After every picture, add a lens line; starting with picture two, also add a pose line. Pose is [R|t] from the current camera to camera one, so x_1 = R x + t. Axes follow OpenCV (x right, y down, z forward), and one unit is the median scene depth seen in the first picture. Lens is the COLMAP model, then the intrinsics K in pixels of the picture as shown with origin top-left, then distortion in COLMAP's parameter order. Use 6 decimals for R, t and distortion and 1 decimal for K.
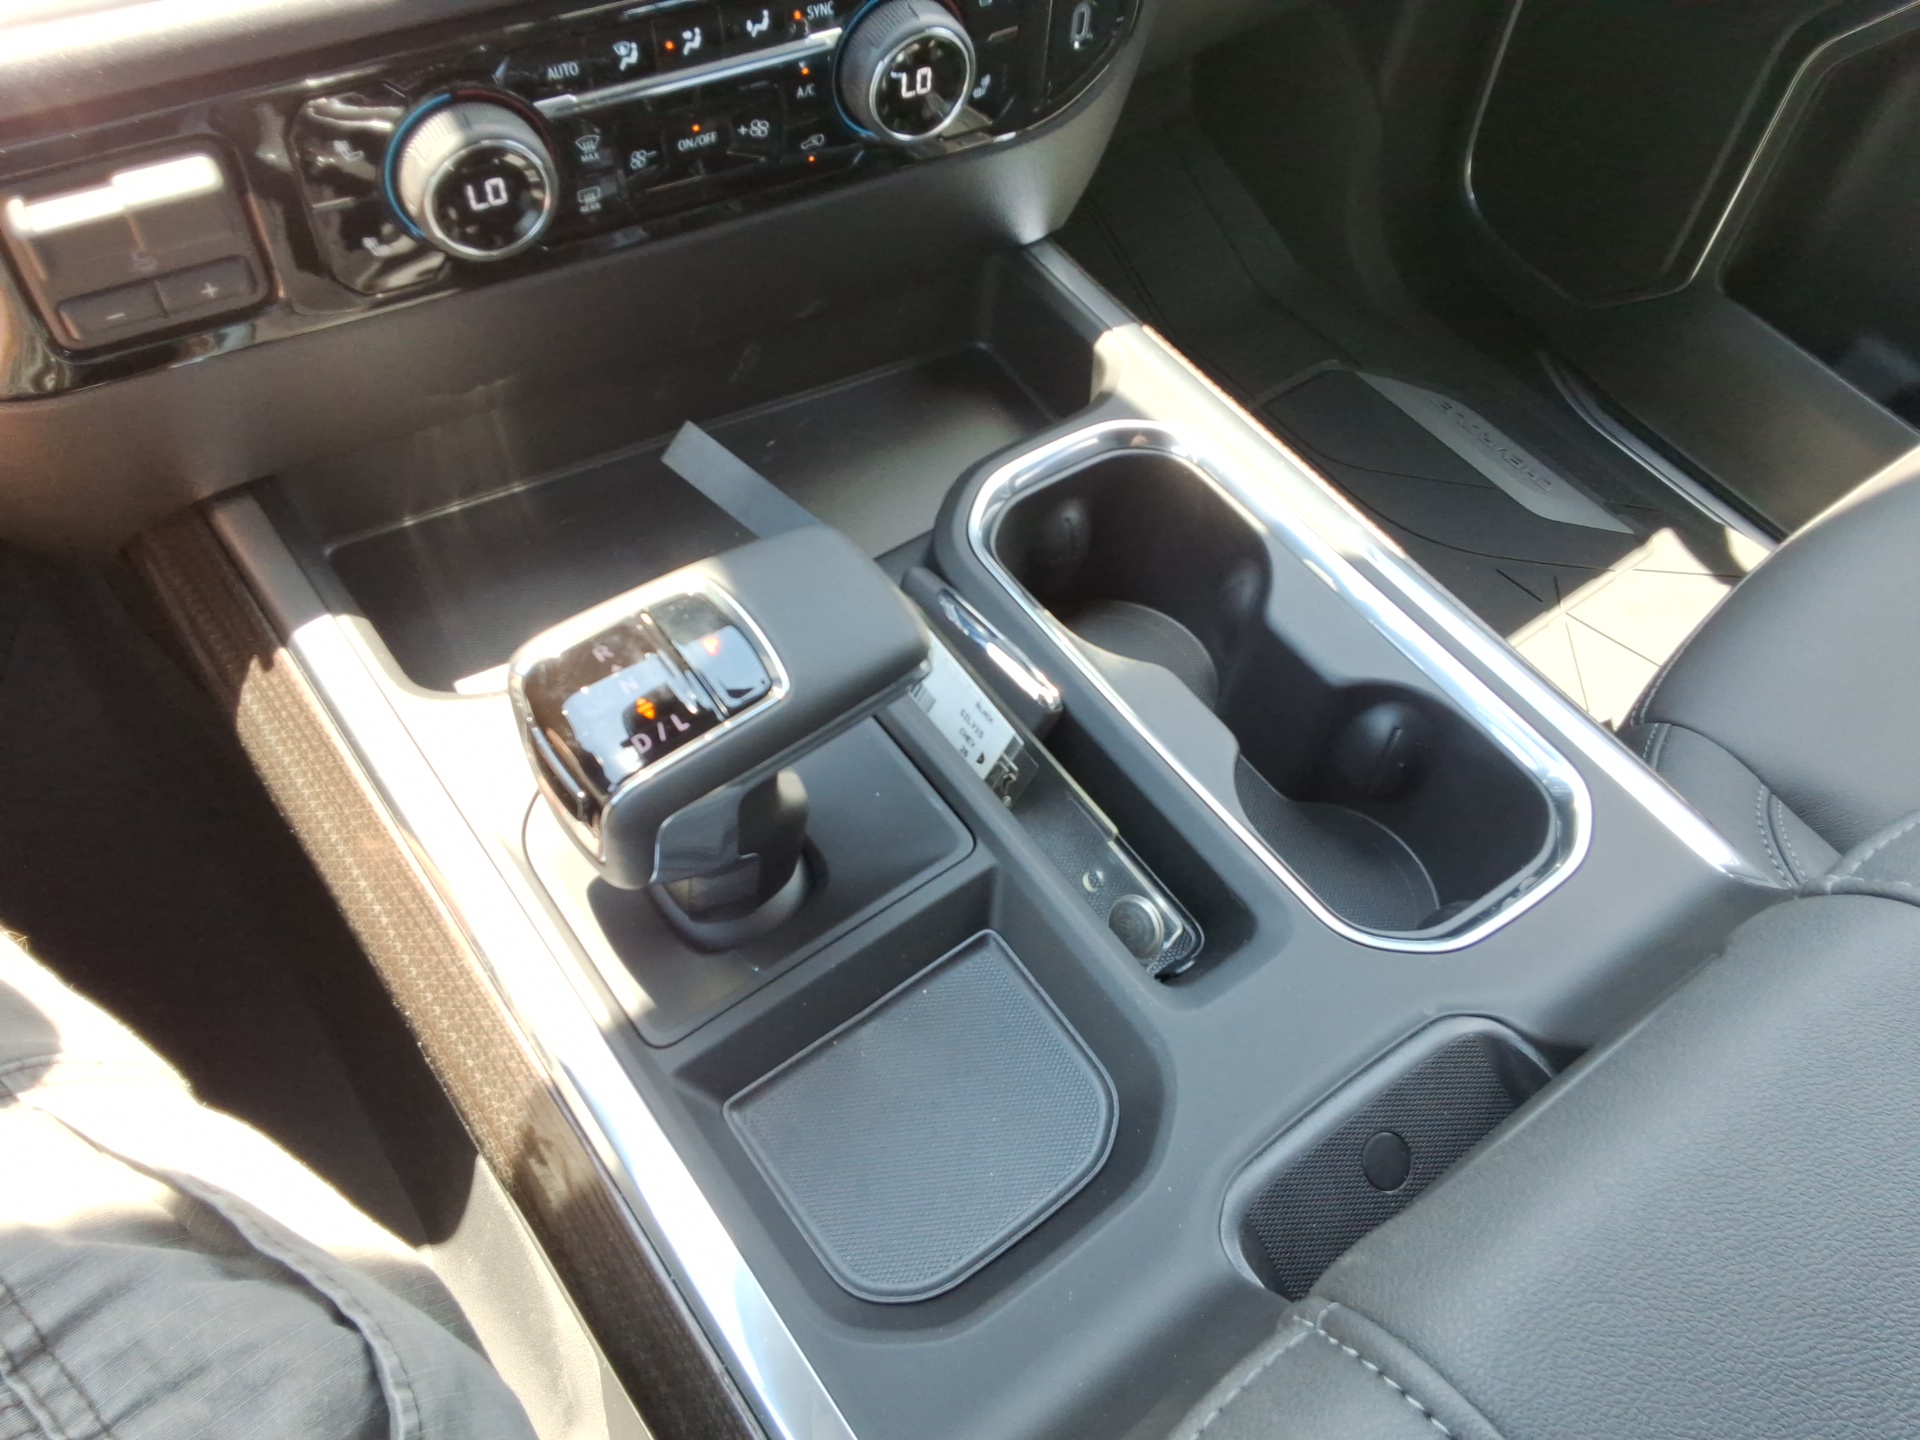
lens RADIAL K [[1571.1, 0, 1008.1], [0, 1571.1, 743.3], [0, 0, 1]] dist [0.107043, -0.149500]
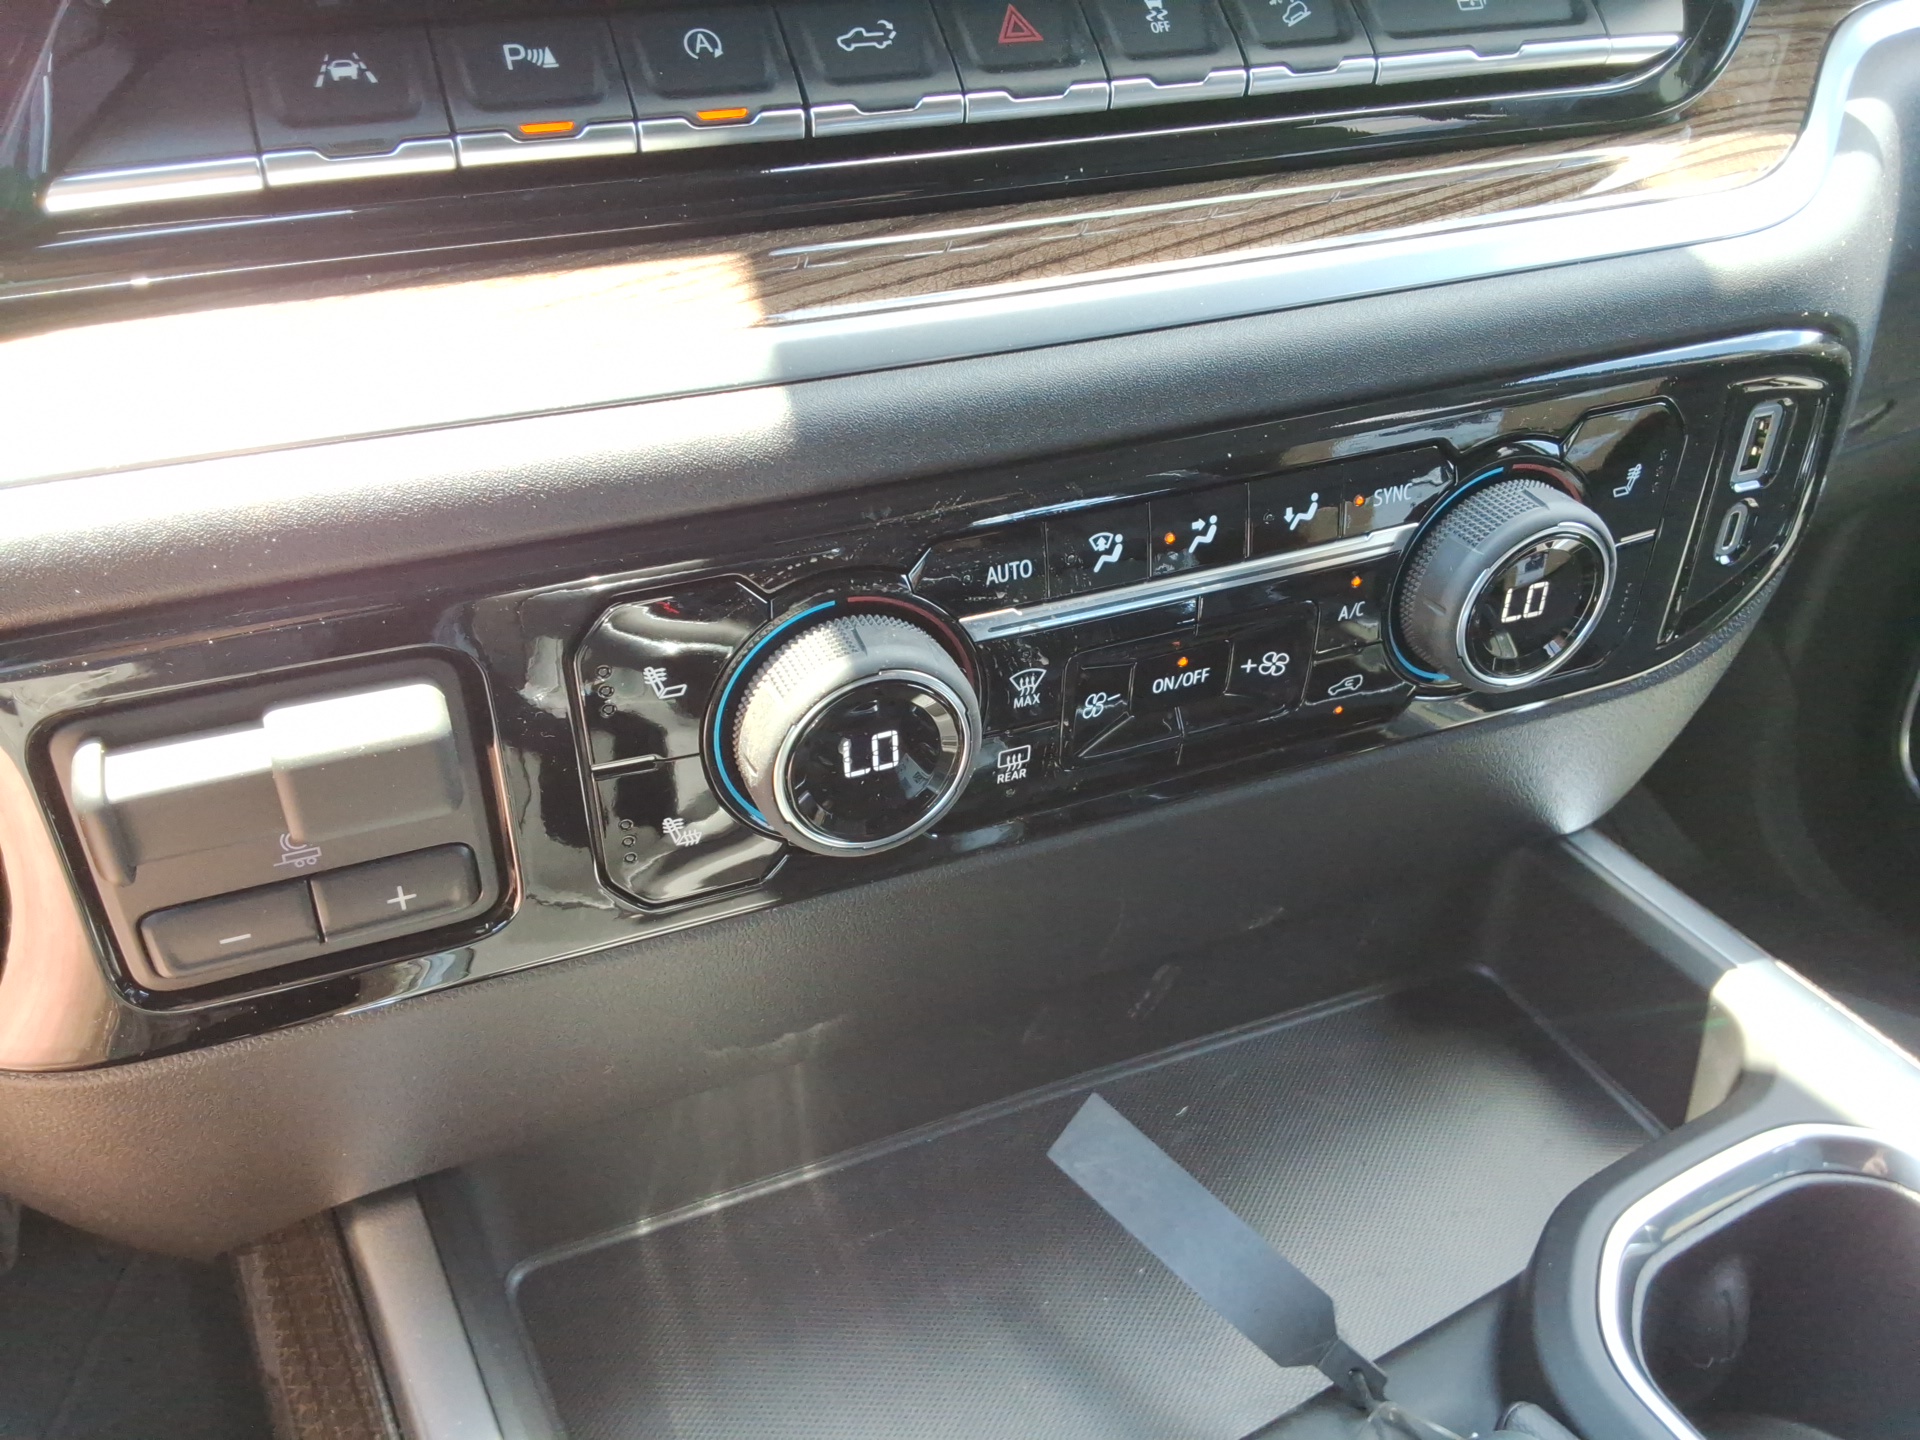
lens RADIAL K [[1546.4, 0, 976.2], [0, 1546.4, 707.2], [0, 0, 1]] dist [0.138446, -0.233891]
pose [[0.990269, 0.021444, -0.137501, -0.195696], [-0.068606, 0.934871, -0.348295, -0.150470], [0.121077, 0.354339, 0.927245, 0.430689]]
